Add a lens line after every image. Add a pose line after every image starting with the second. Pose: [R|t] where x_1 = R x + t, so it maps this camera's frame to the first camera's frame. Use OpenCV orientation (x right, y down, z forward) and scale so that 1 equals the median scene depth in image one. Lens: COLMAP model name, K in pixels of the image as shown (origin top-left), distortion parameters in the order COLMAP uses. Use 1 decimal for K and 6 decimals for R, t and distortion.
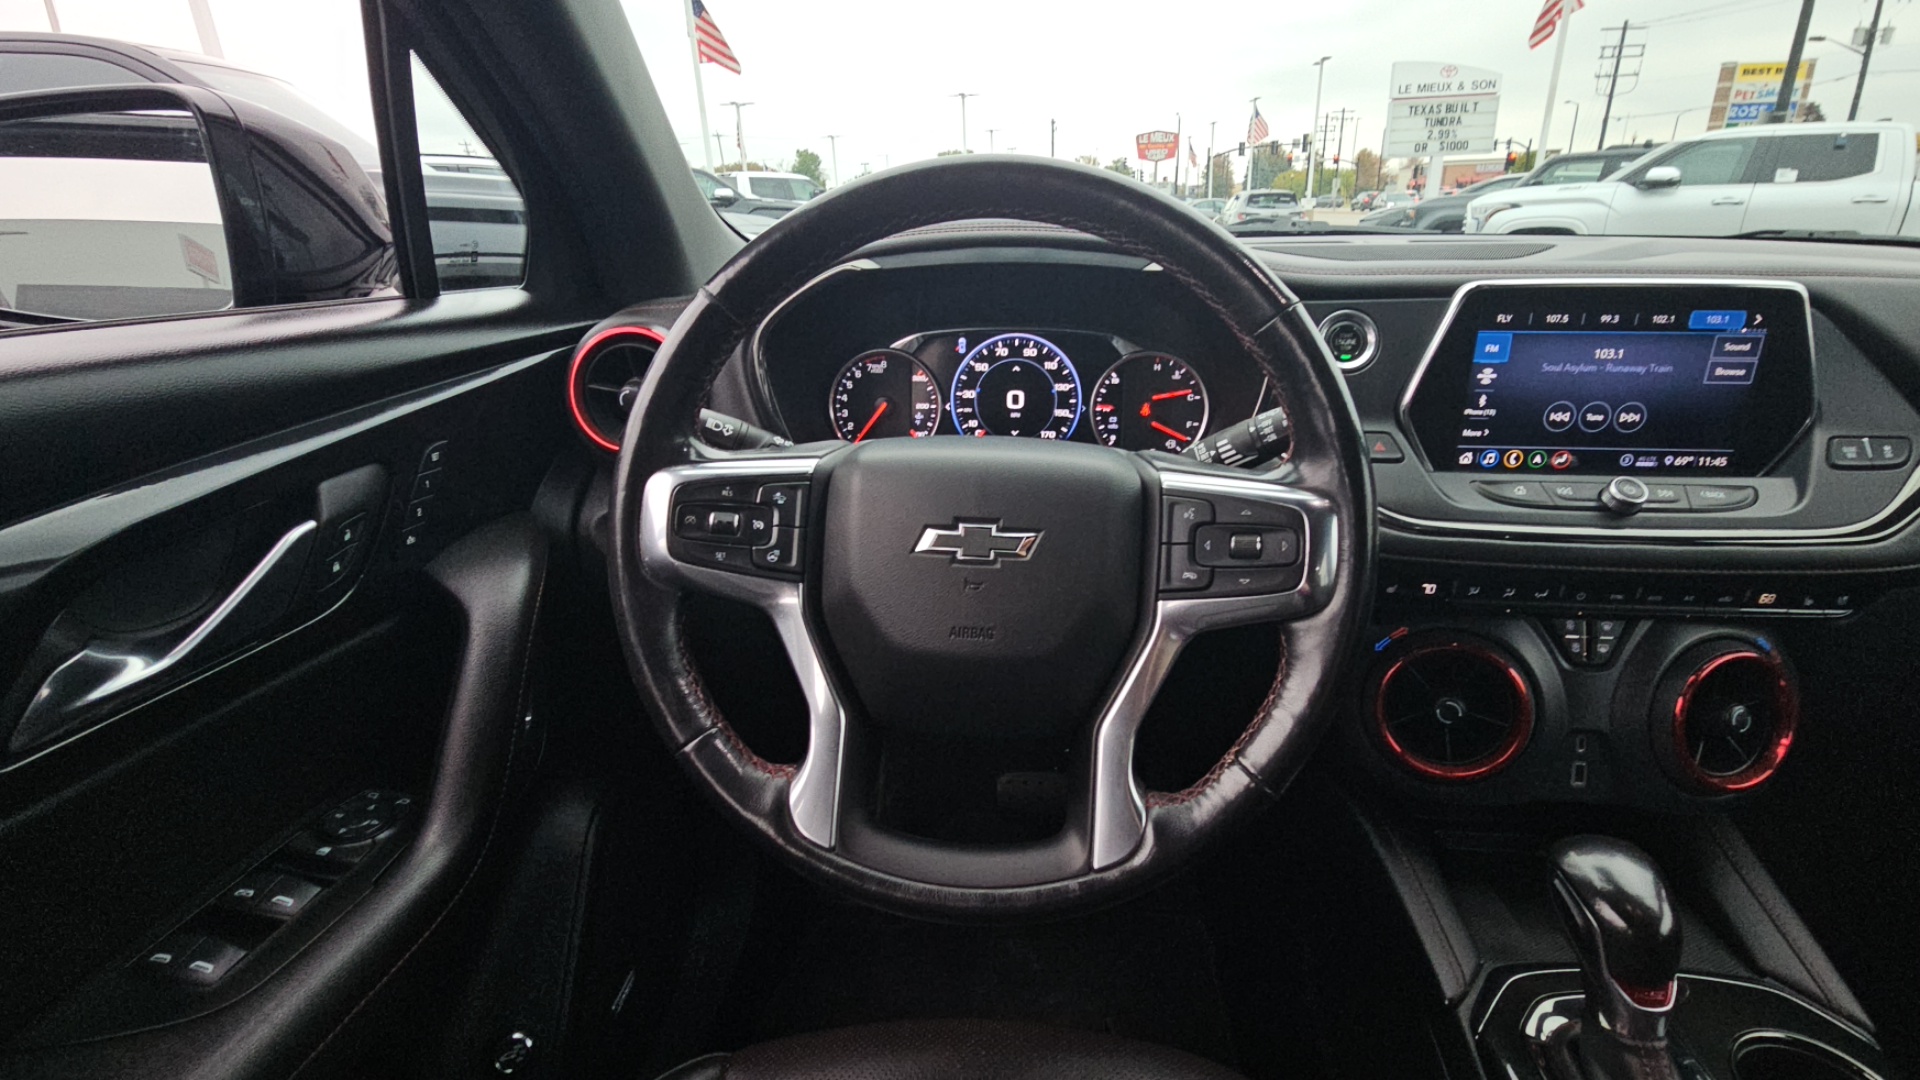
lens RADIAL K [[856.2, 0, 984.0], [0, 856.2, 555.1], [0, 0, 1]] dist [0.006098, -0.011394]
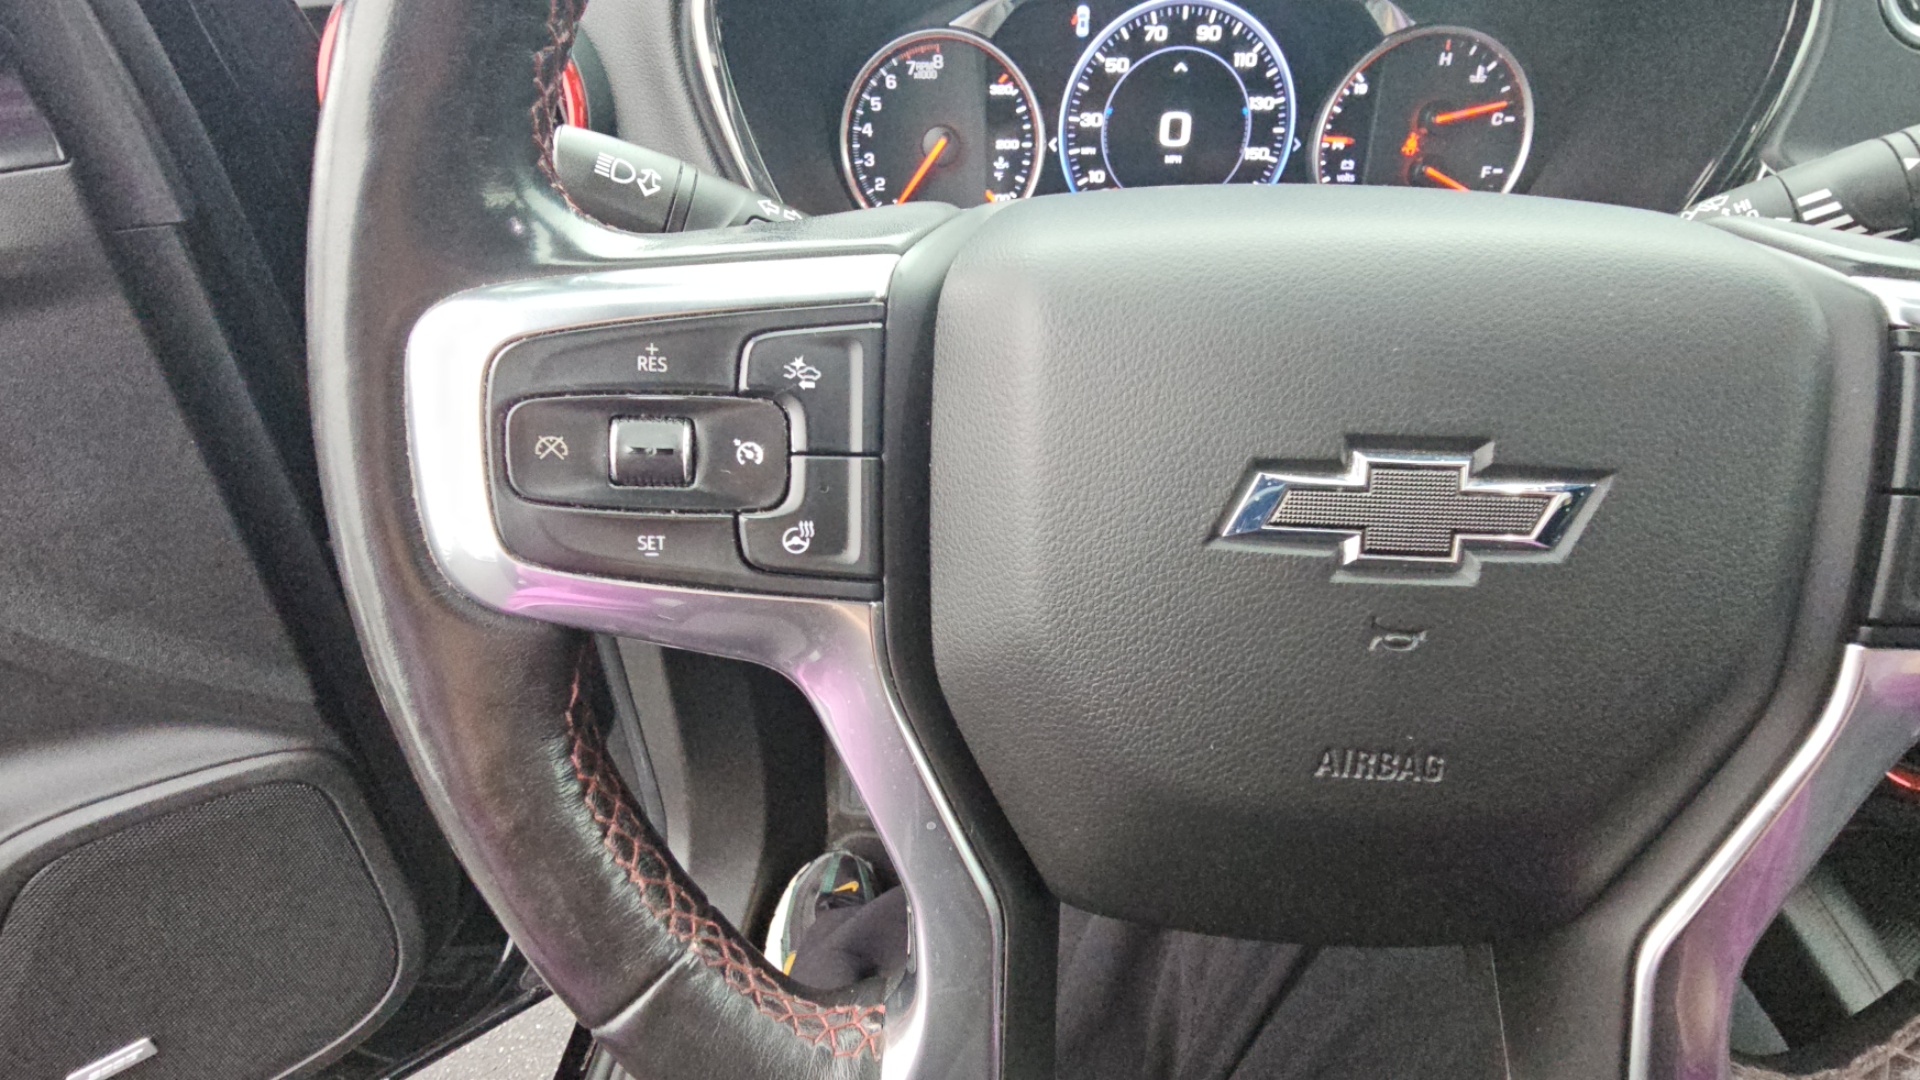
lens RADIAL K [[847.9, 0, 981.6], [0, 847.9, 541.9], [0, 0, 1]] dist [0.007374, -0.006946]
pose [[0.999369, -0.024374, 0.025831, -0.134606], [0.017774, 0.972936, 0.230392, -0.060098], [-0.030747, -0.229787, 0.972755, 0.490565]]
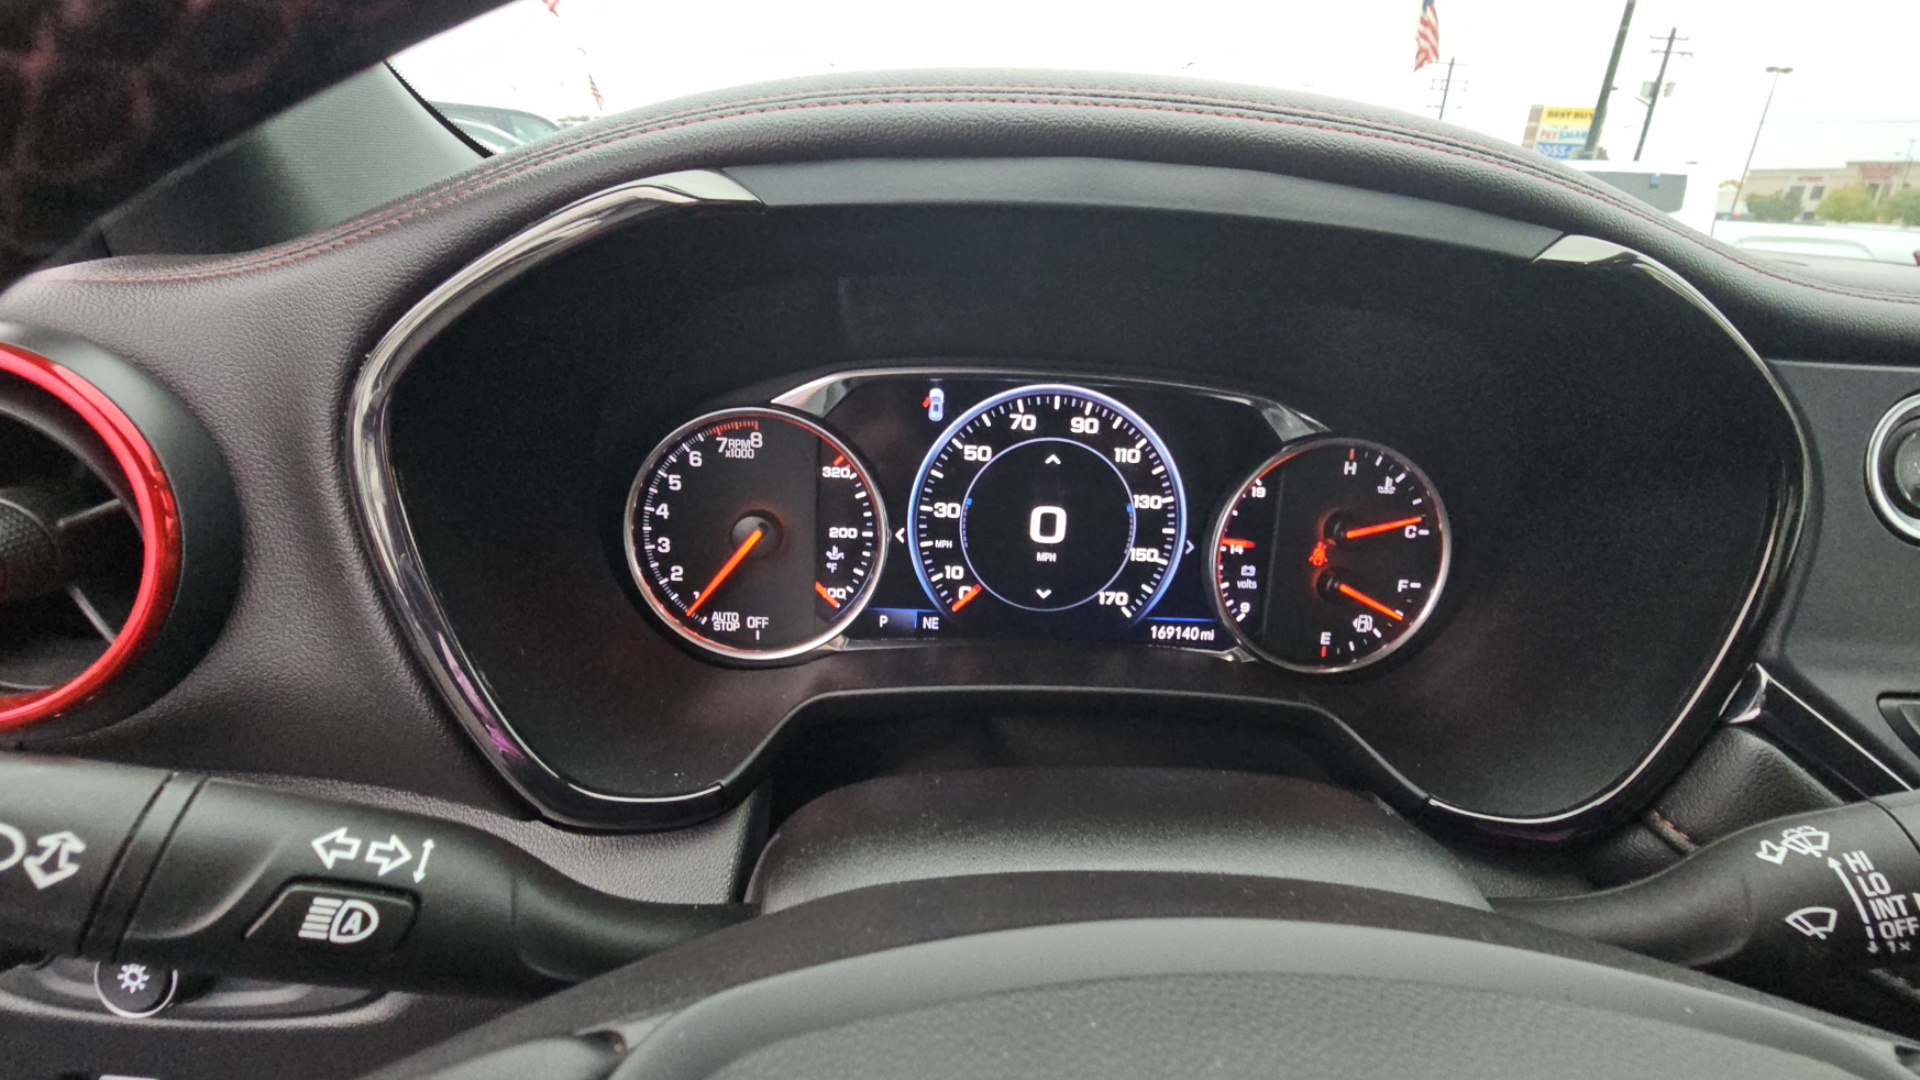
lens RADIAL K [[847.9, 0, 981.6], [0, 847.9, 541.9], [0, 0, 1]] dist [0.007374, -0.006946]
pose [[0.987641, 0.012571, 0.156226, -0.085612], [-0.013420, 0.999900, 0.004381, -0.211521], [-0.156156, -0.006423, 0.987712, 0.672912]]
